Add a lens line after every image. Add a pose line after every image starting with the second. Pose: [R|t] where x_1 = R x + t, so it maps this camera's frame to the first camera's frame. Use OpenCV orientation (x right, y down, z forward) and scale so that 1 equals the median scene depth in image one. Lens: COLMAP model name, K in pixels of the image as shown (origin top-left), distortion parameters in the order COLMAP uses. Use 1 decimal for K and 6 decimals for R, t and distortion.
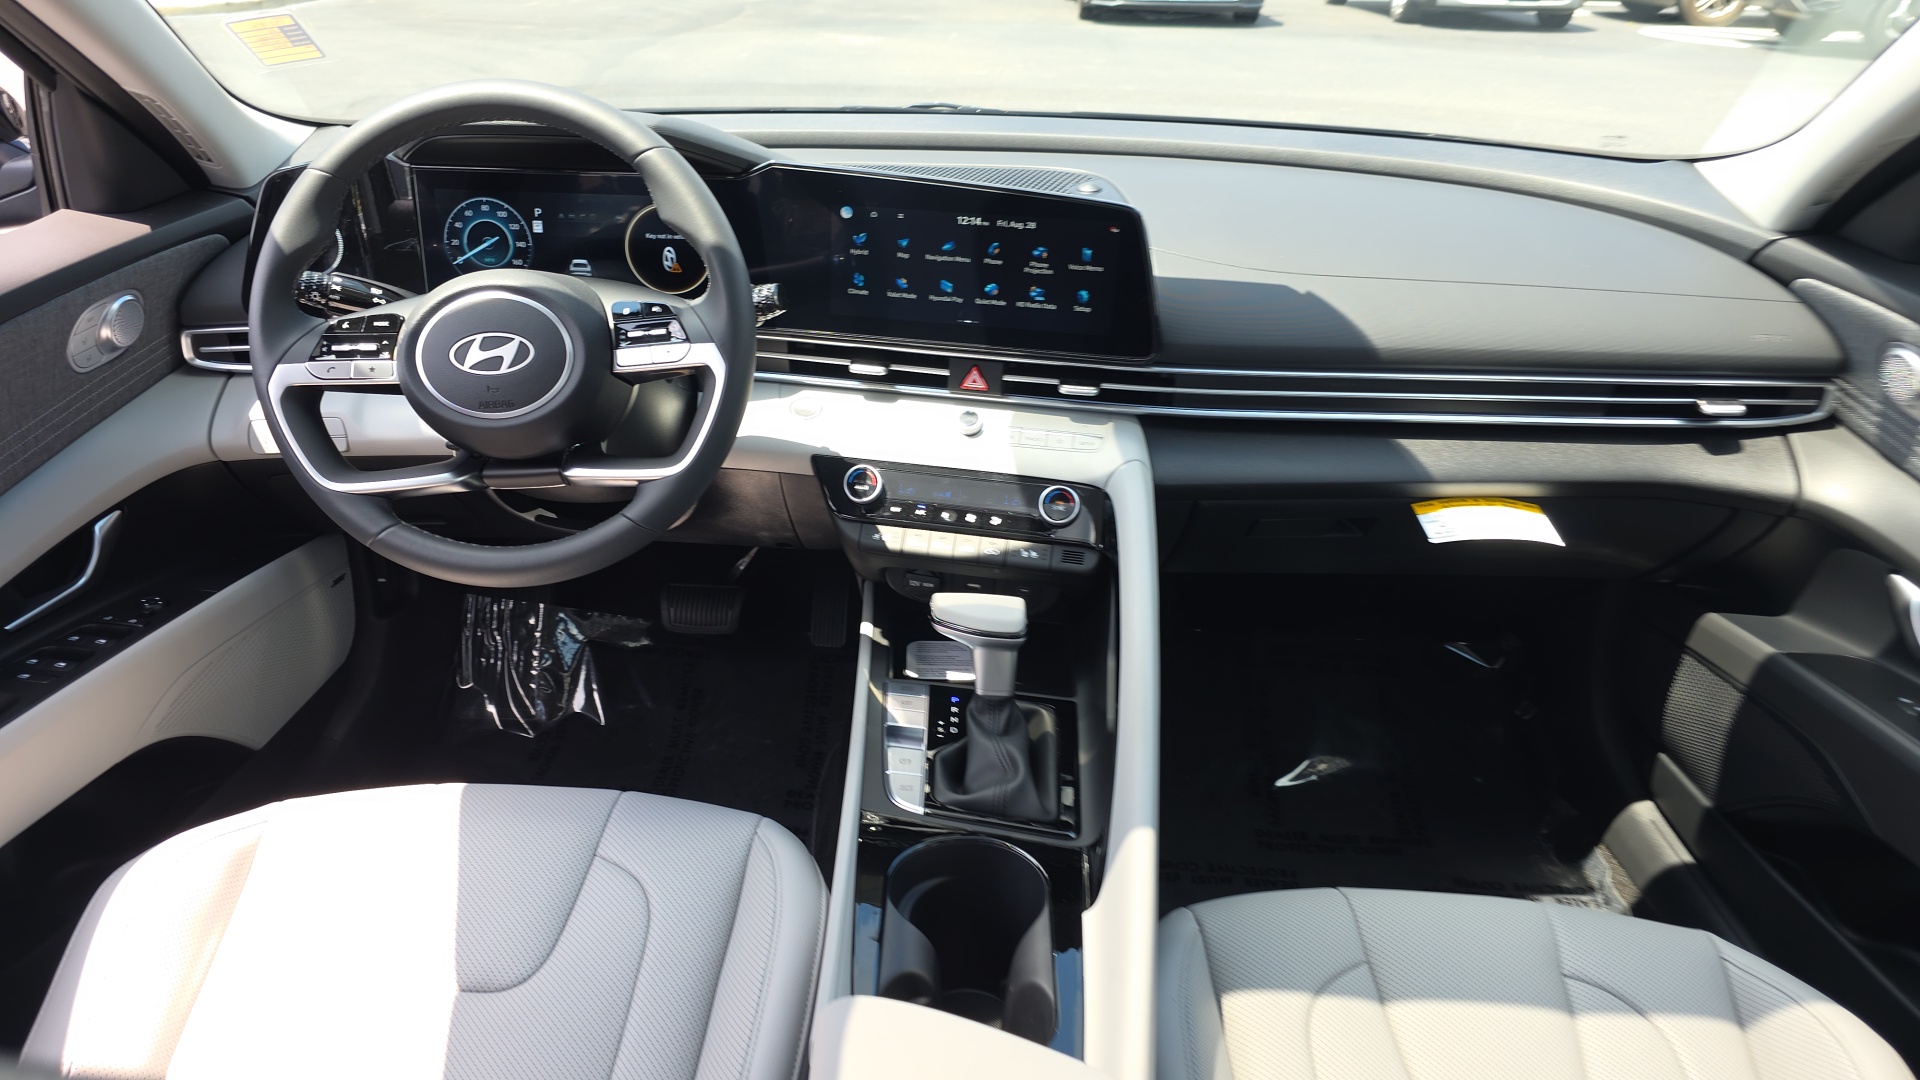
lens RADIAL K [[1298.5, 0, 919.7], [0, 1298.5, 561.6], [0, 0, 1]] dist [0.057987, -0.065155]
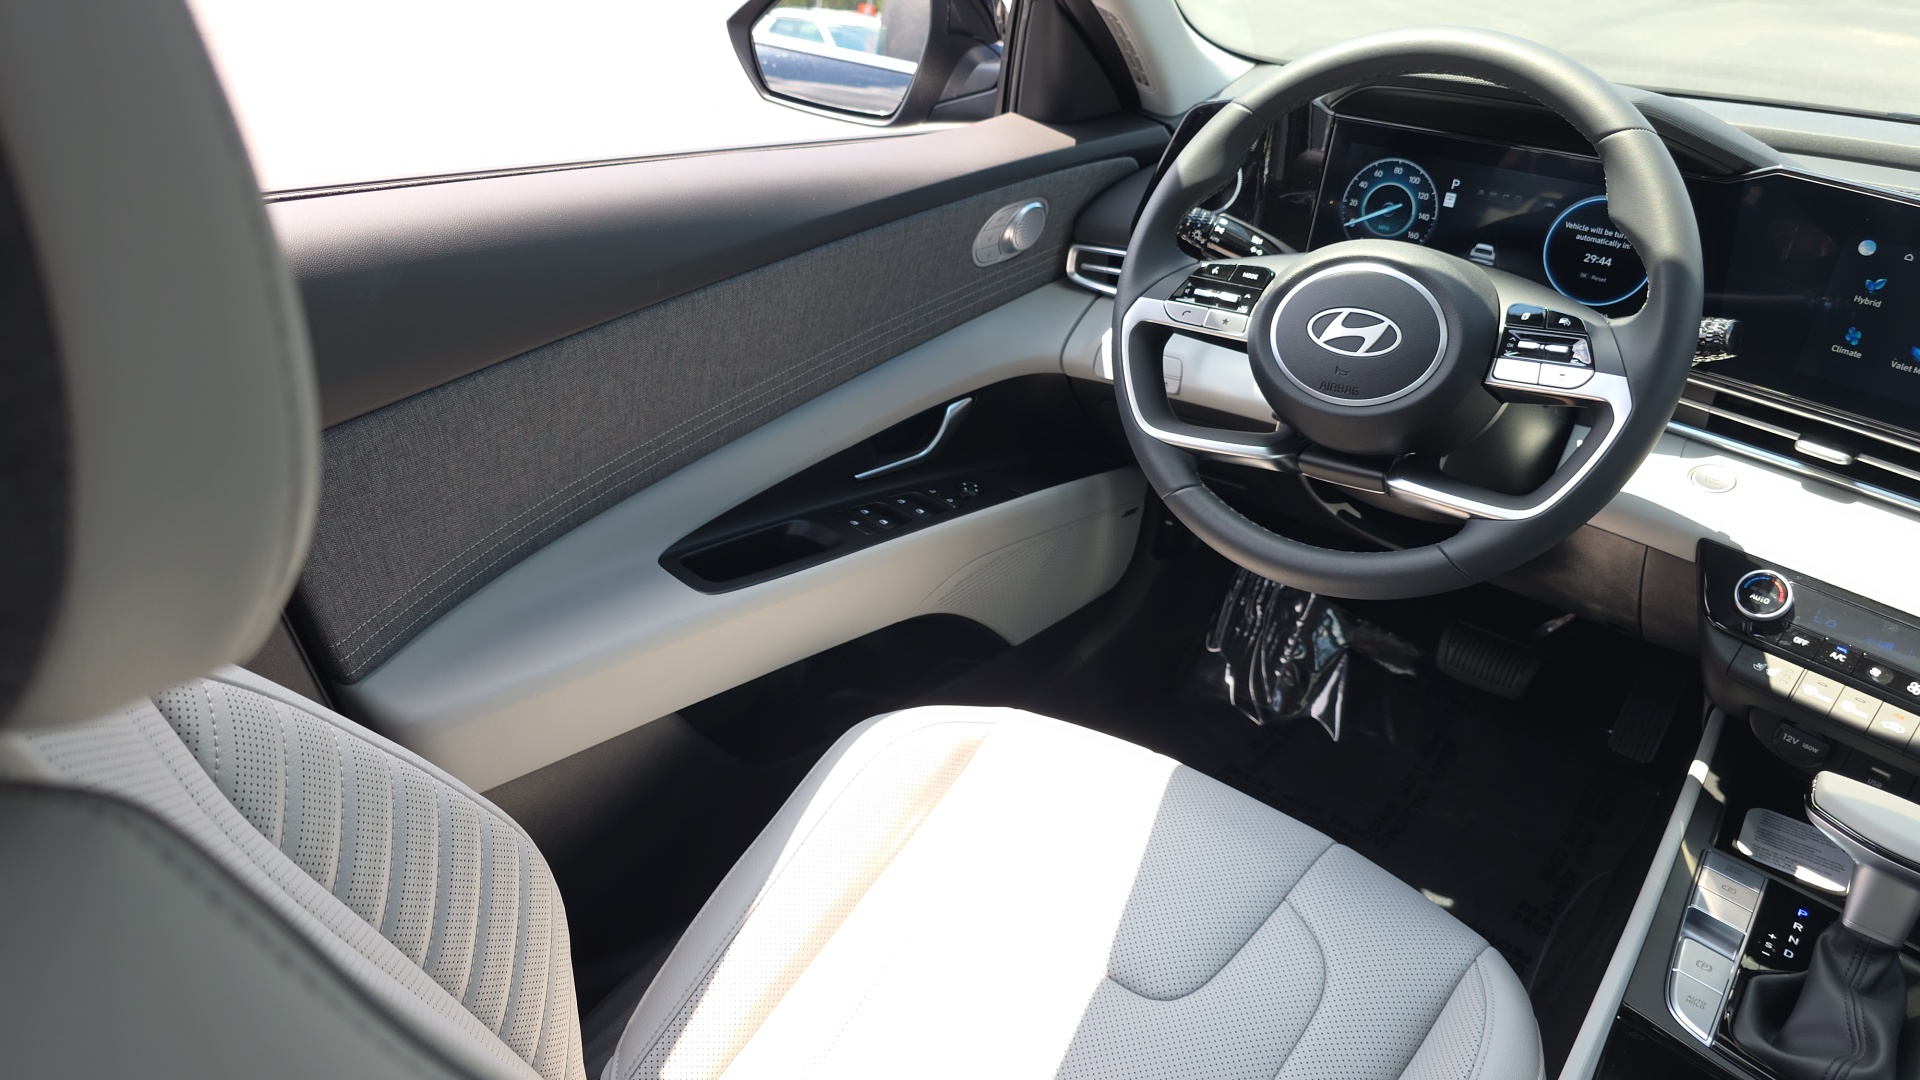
lens RADIAL K [[1311.3, 0, 960.0], [0, 1311.3, 540.0], [0, 0, 1]] dist [0.052674, -0.060218]
pose [[0.807082, 0.297505, -0.510009, -0.037398], [-0.293654, 0.951626, 0.090412, -0.022909], [0.512236, 0.076796, 0.855404, 0.091442]]
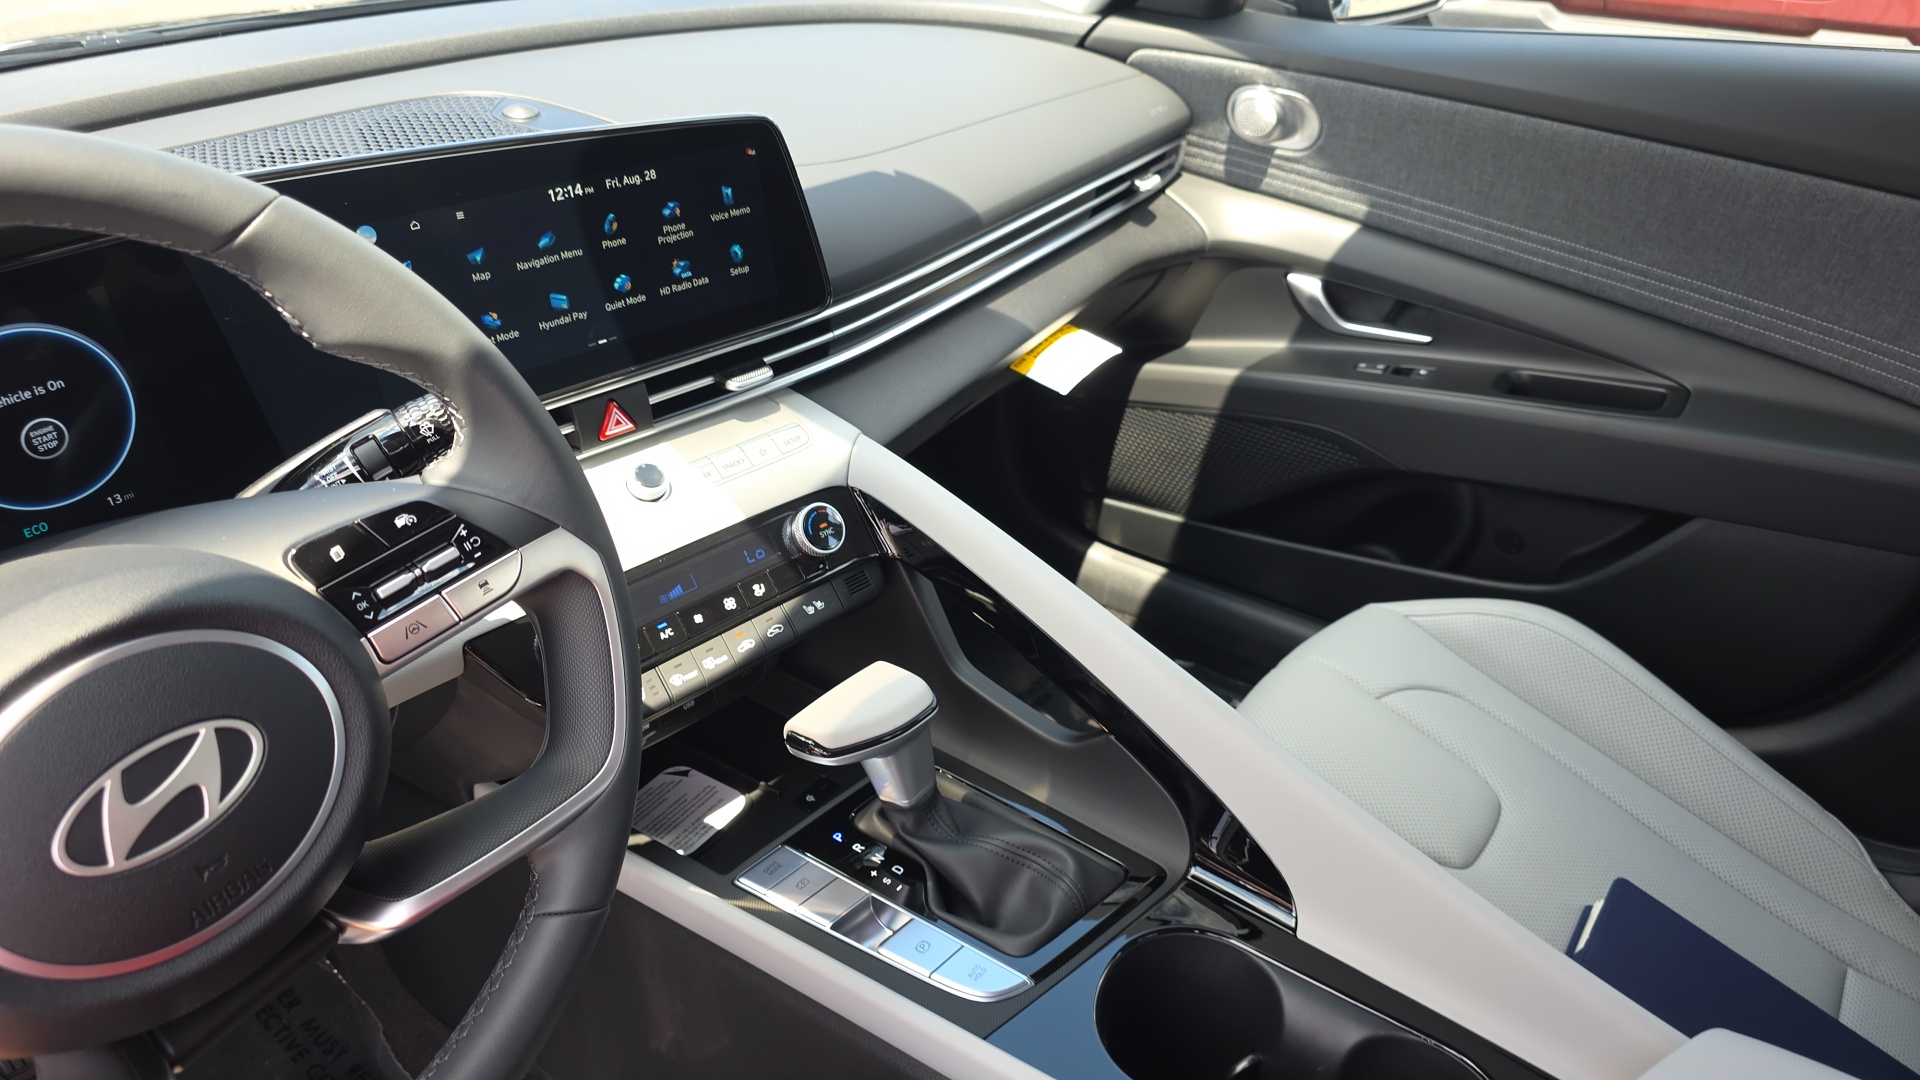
lens RADIAL K [[1304.6, 0, 946.1], [0, 1304.6, 515.8], [0, 0, 1]] dist [0.043225, -0.061190]
pose [[0.550769, -0.433786, 0.713081, -0.367480], [0.381234, 0.890757, 0.247414, -0.200990], [-0.742506, 0.135582, 0.655974, 0.449812]]
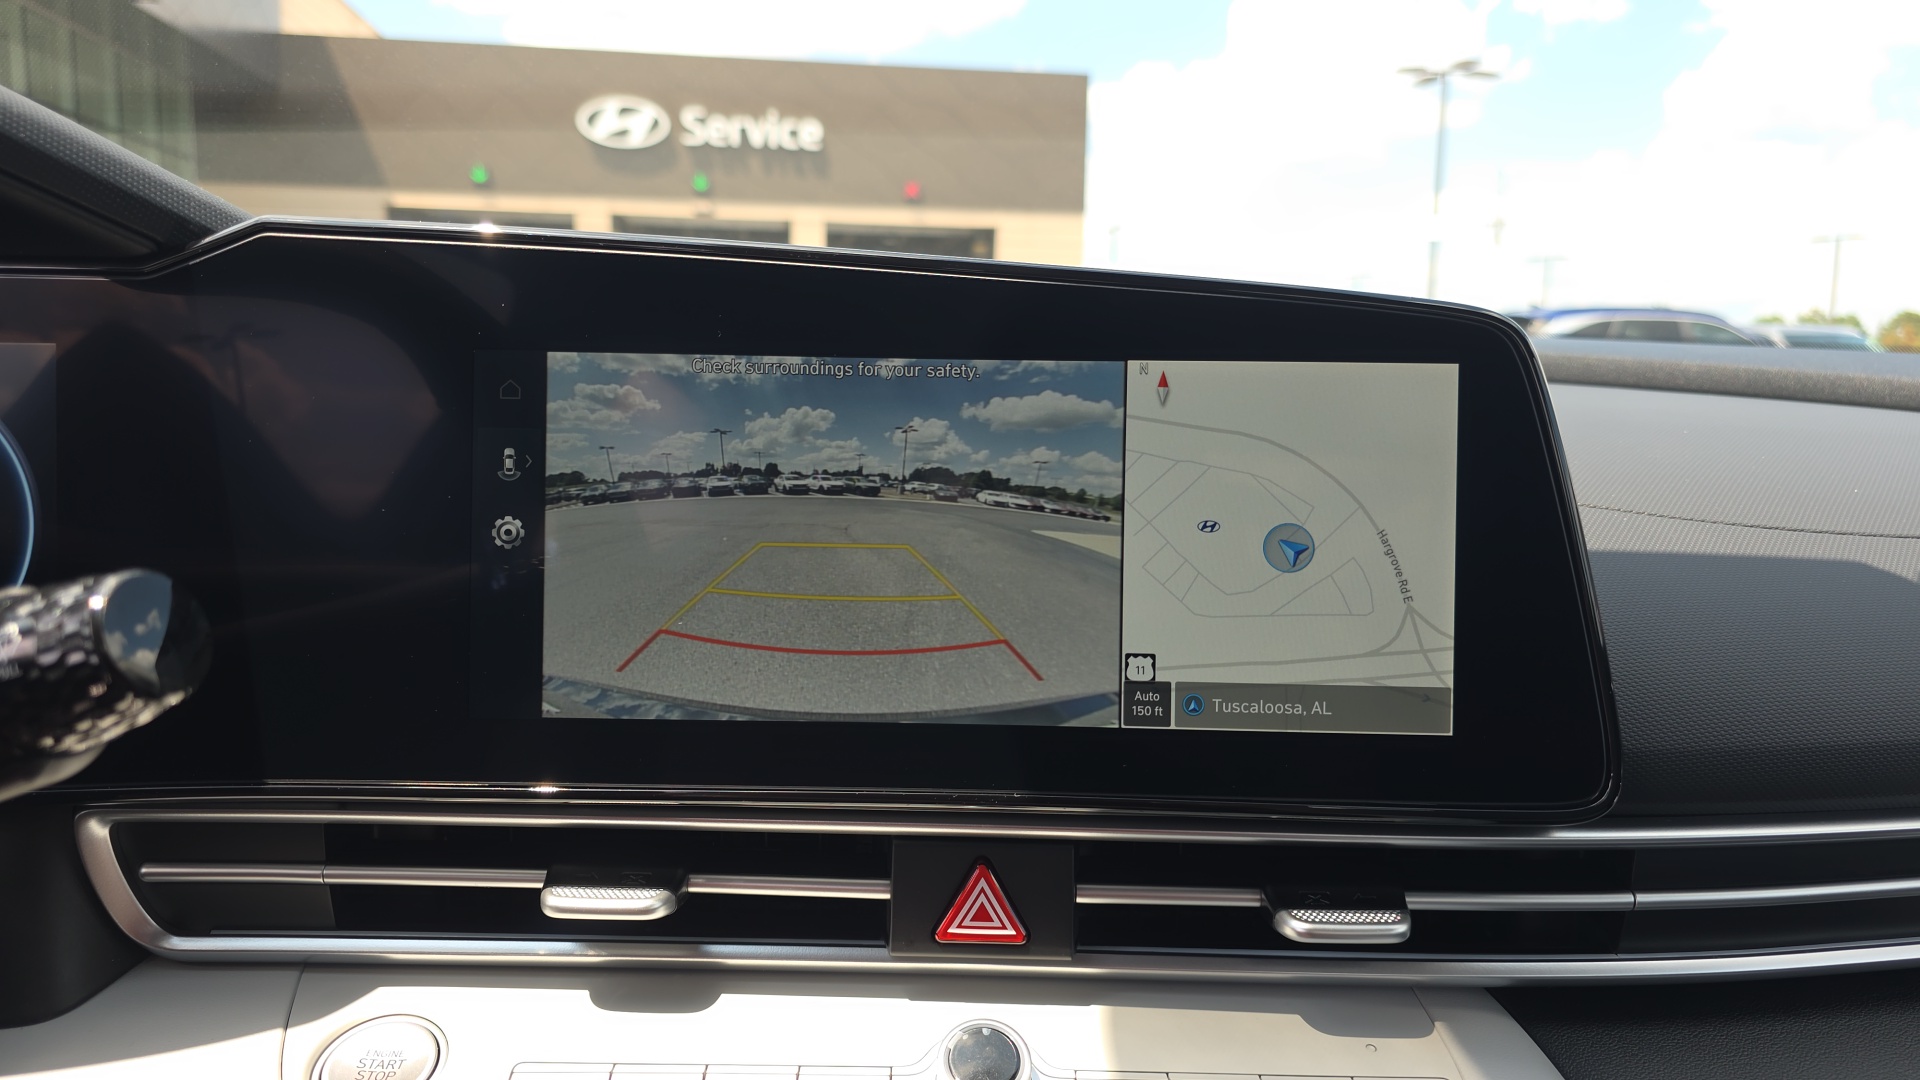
lens RADIAL K [[1329.4, 0, 951.1], [0, 1329.4, 538.6], [0, 0, 1]] dist [0.035706, -0.064089]
pose [[0.978799, -0.027014, 0.203032, -0.023842], [0.093412, 0.941047, -0.325122, -0.123684], [-0.182280, 0.337195, 0.923620, 0.703288]]
